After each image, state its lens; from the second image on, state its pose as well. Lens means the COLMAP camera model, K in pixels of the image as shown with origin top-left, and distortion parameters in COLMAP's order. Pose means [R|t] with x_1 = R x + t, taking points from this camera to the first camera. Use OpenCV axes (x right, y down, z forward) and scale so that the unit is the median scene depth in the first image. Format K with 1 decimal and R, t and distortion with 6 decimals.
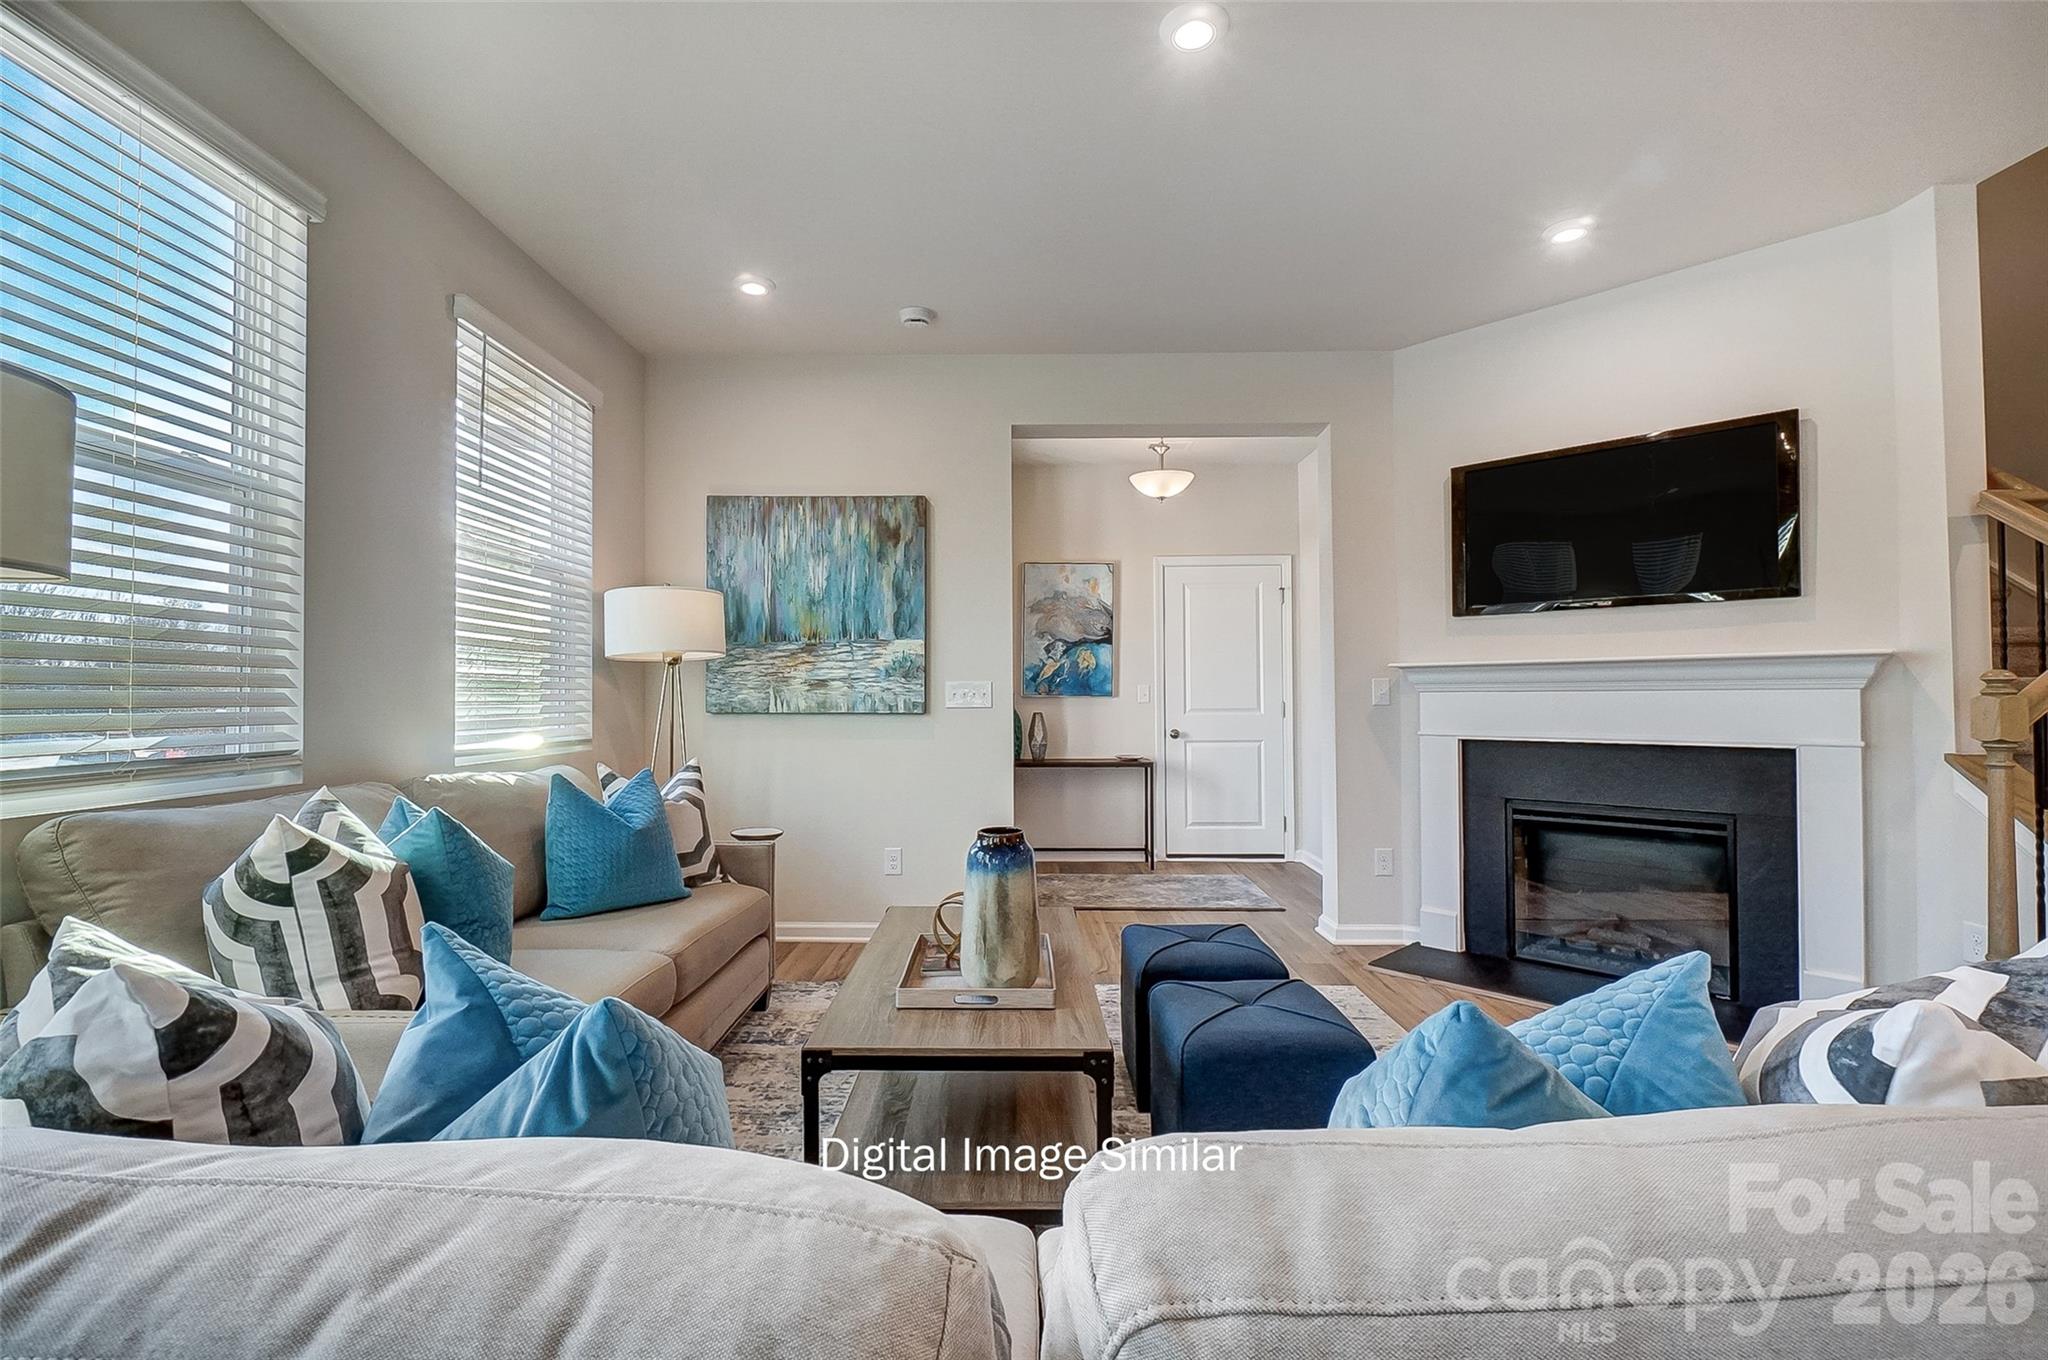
lens RADIAL K [[901.2, 0, 1010.1], [0, 901.2, 685.6], [0, 0, 1]] dist [-0.009467, 0.000000]
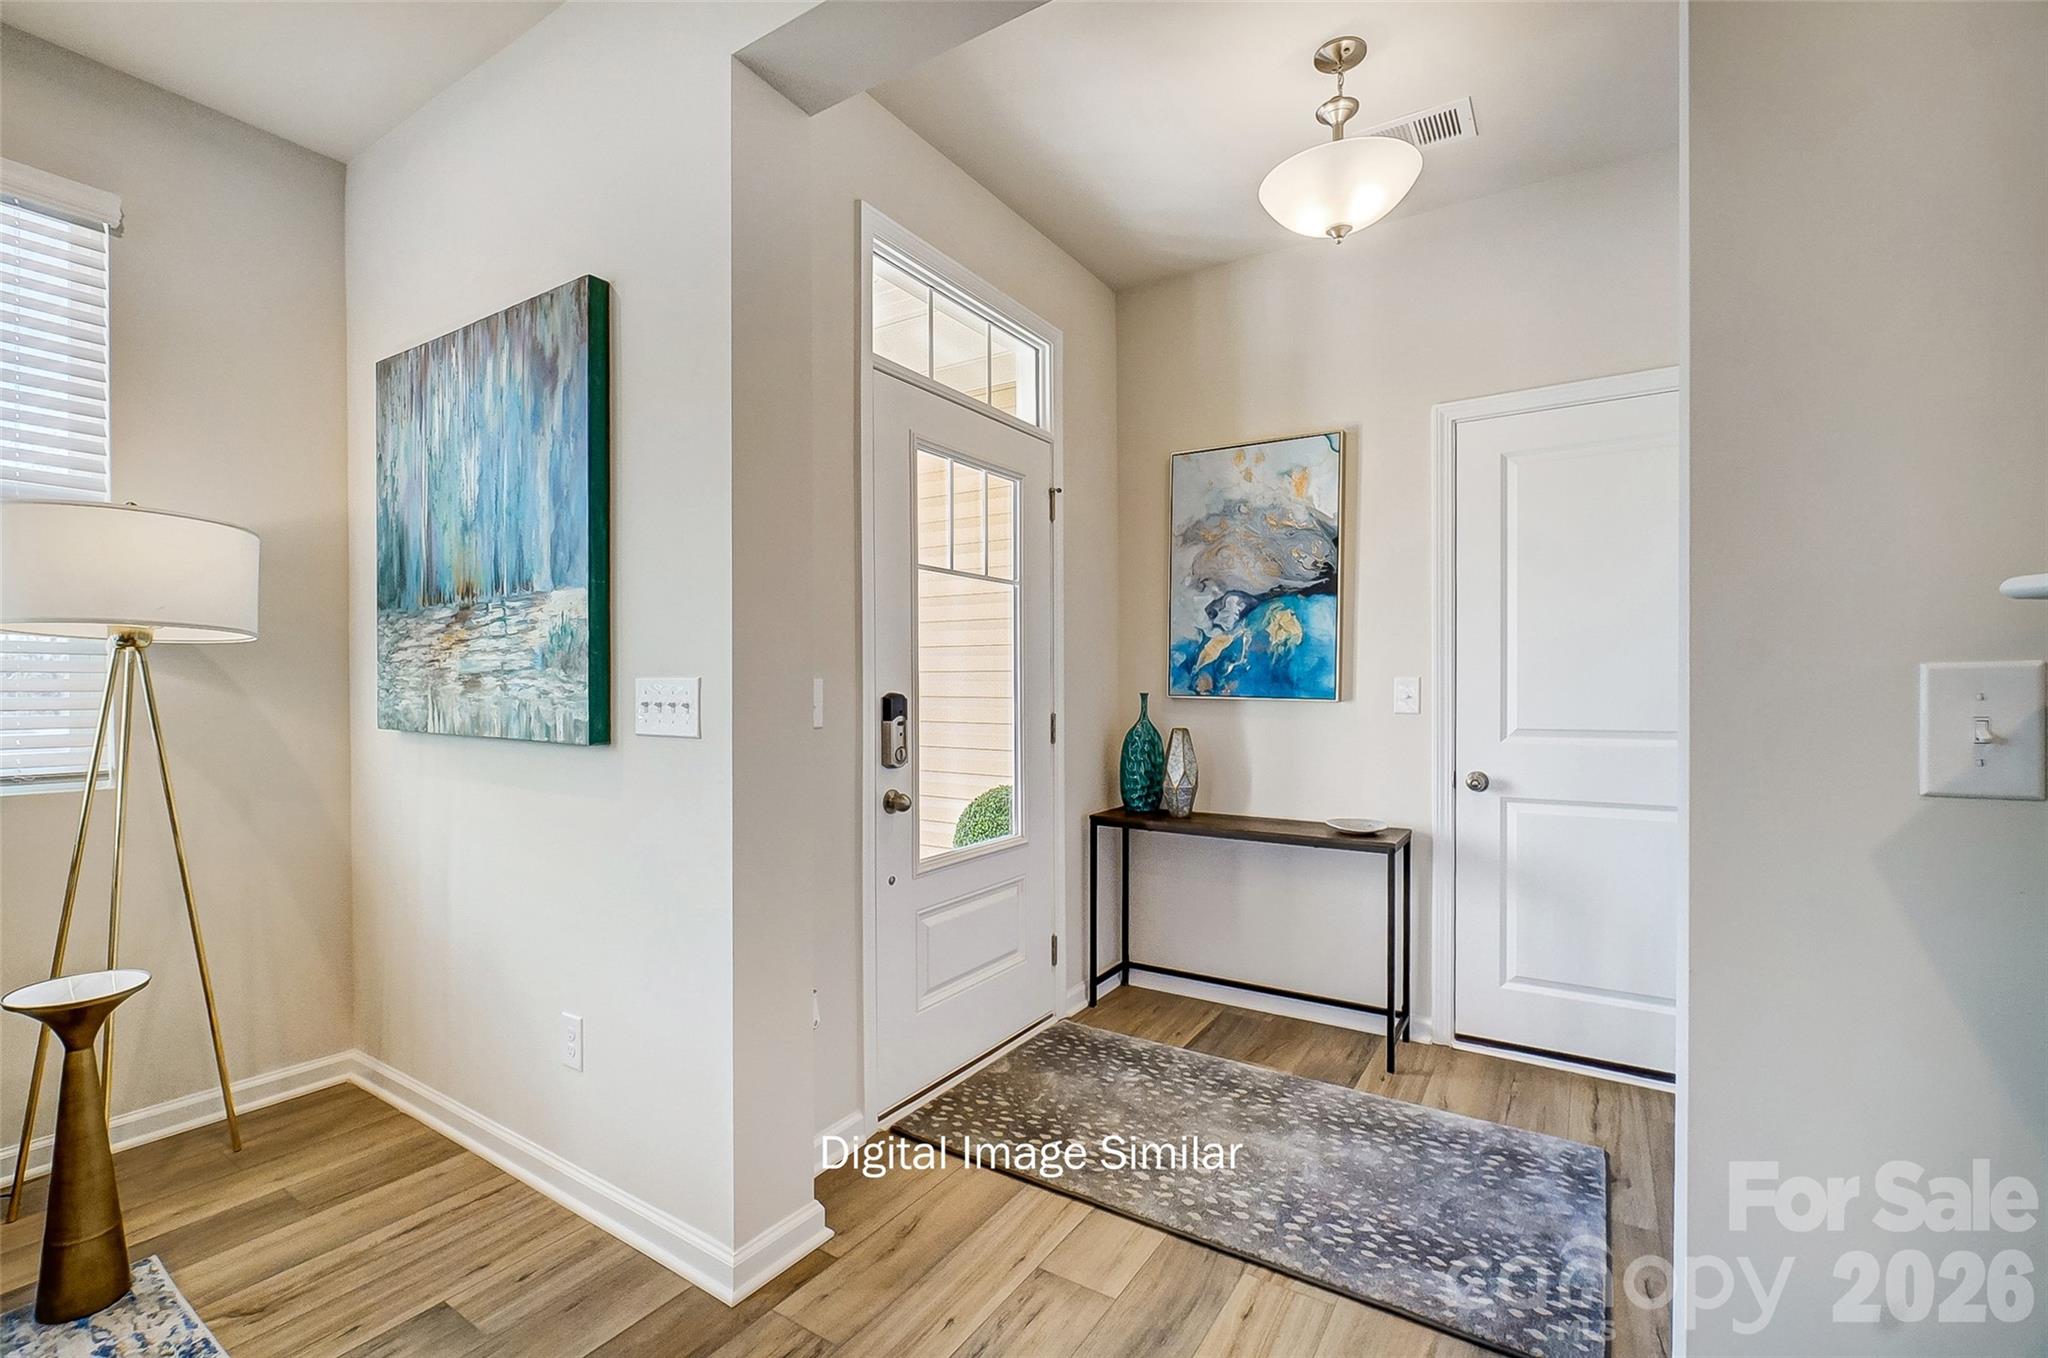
lens RADIAL K [[893.4, 0, 1014.7], [0, 893.4, 700.7], [0, 0, 1]] dist [-0.000377, -0.000453]
pose [[0.847629, 0.014505, -0.530390, 0.336939], [0.003401, 0.999457, 0.032768, -0.006630], [0.530578, -0.029579, 0.847120, 0.723352]]
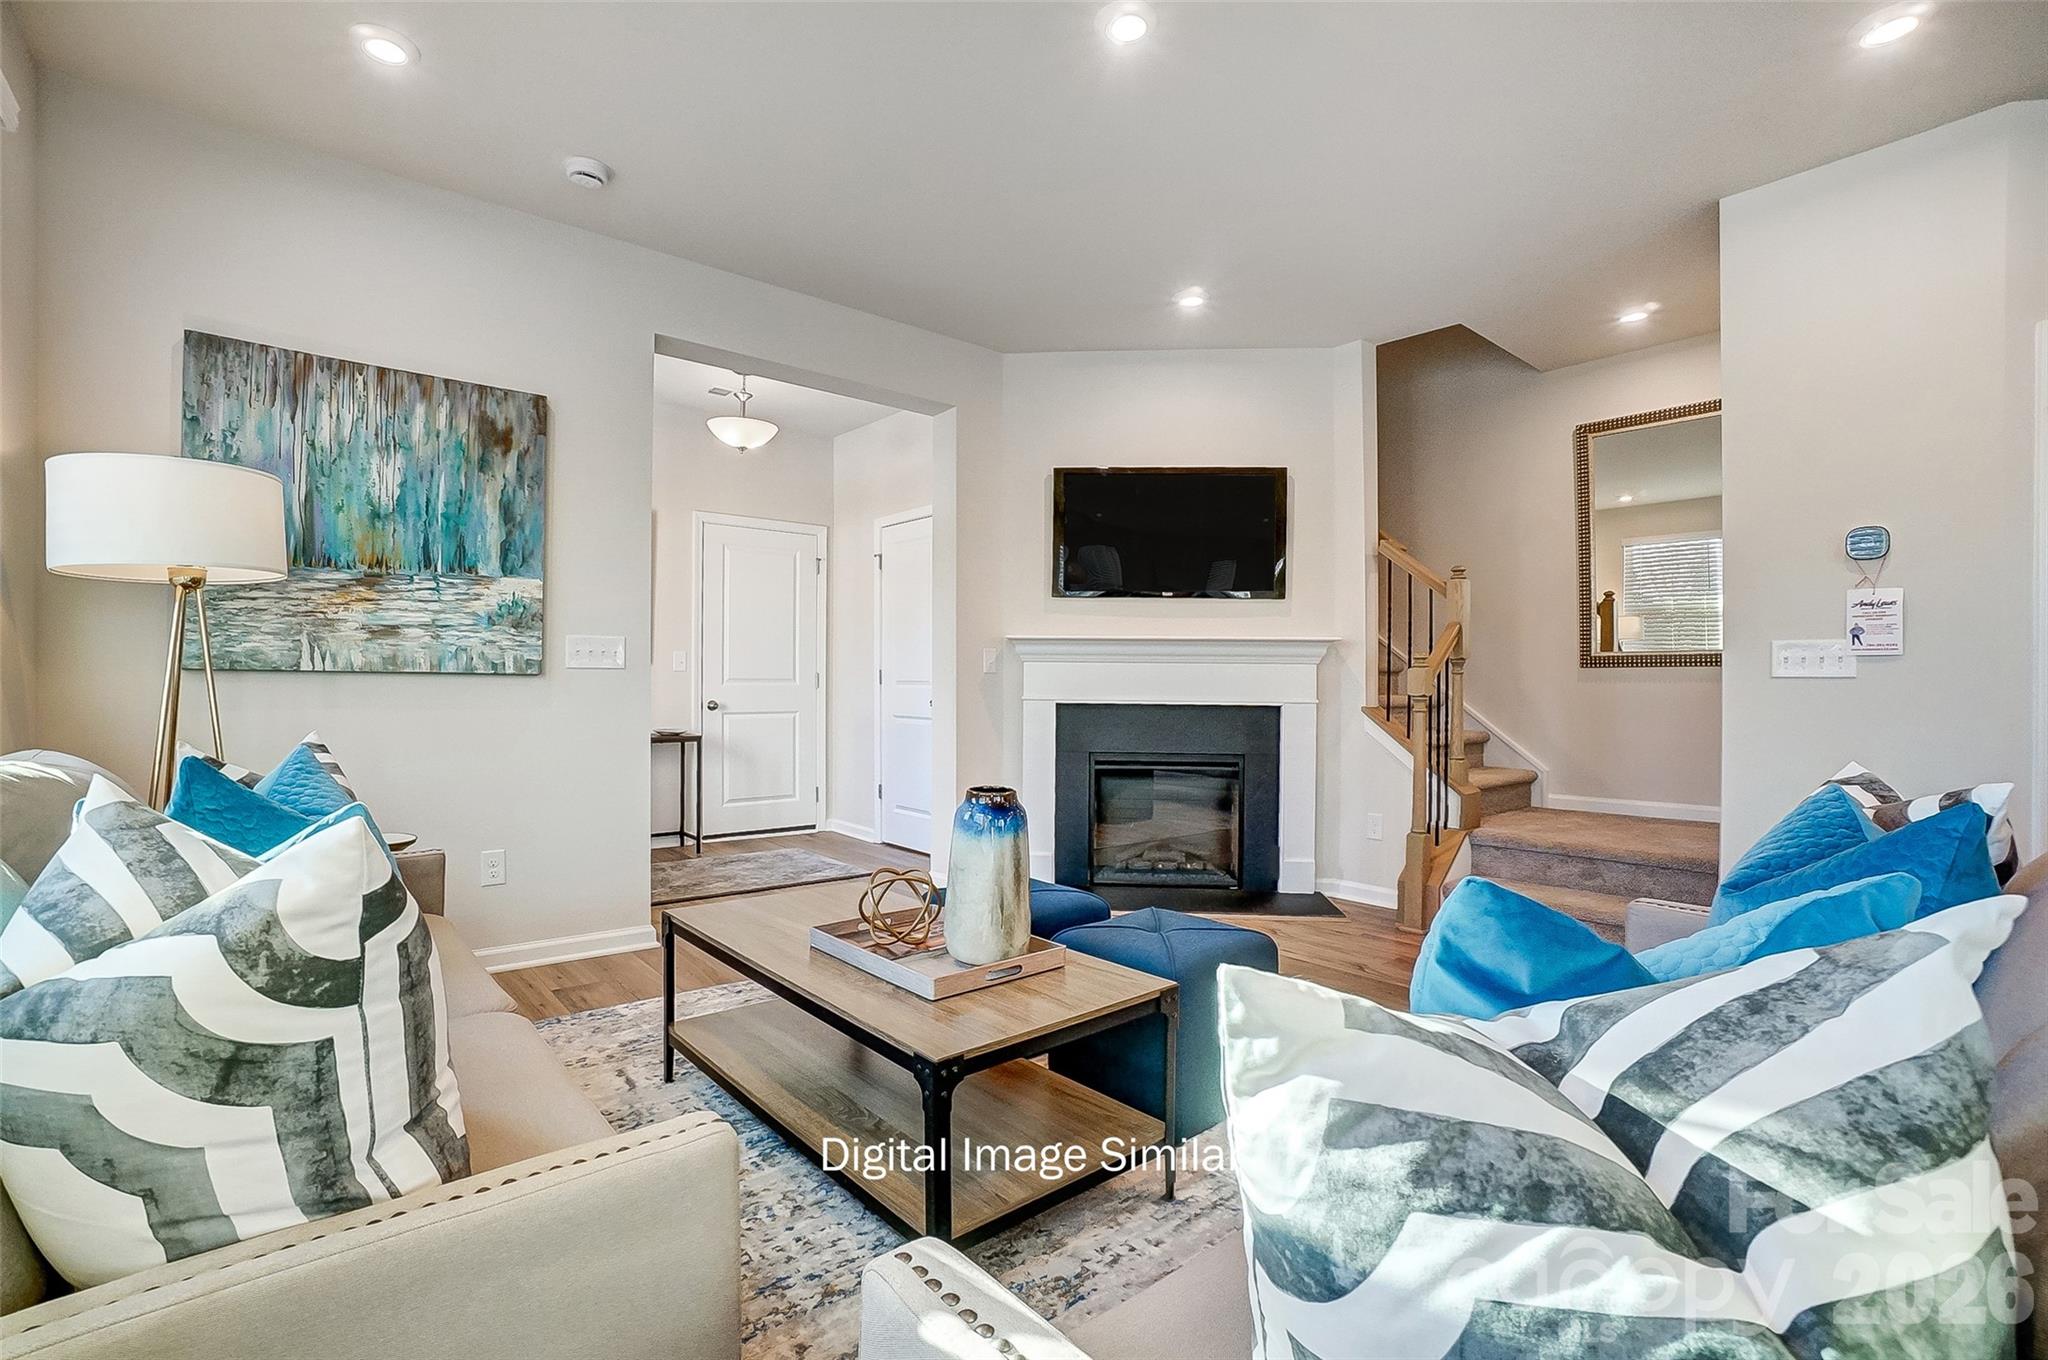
lens RADIAL K [[915.7, 0, 1011.2], [0, 915.7, 685.4], [0, 0, 1]] dist [-0.076605, 0.024536]
pose [[0.752611, 0.007236, 0.658426, -0.300754], [-0.021516, 0.999676, 0.013609, 0.020952], [-0.658114, -0.024409, 0.752523, 0.144767]]
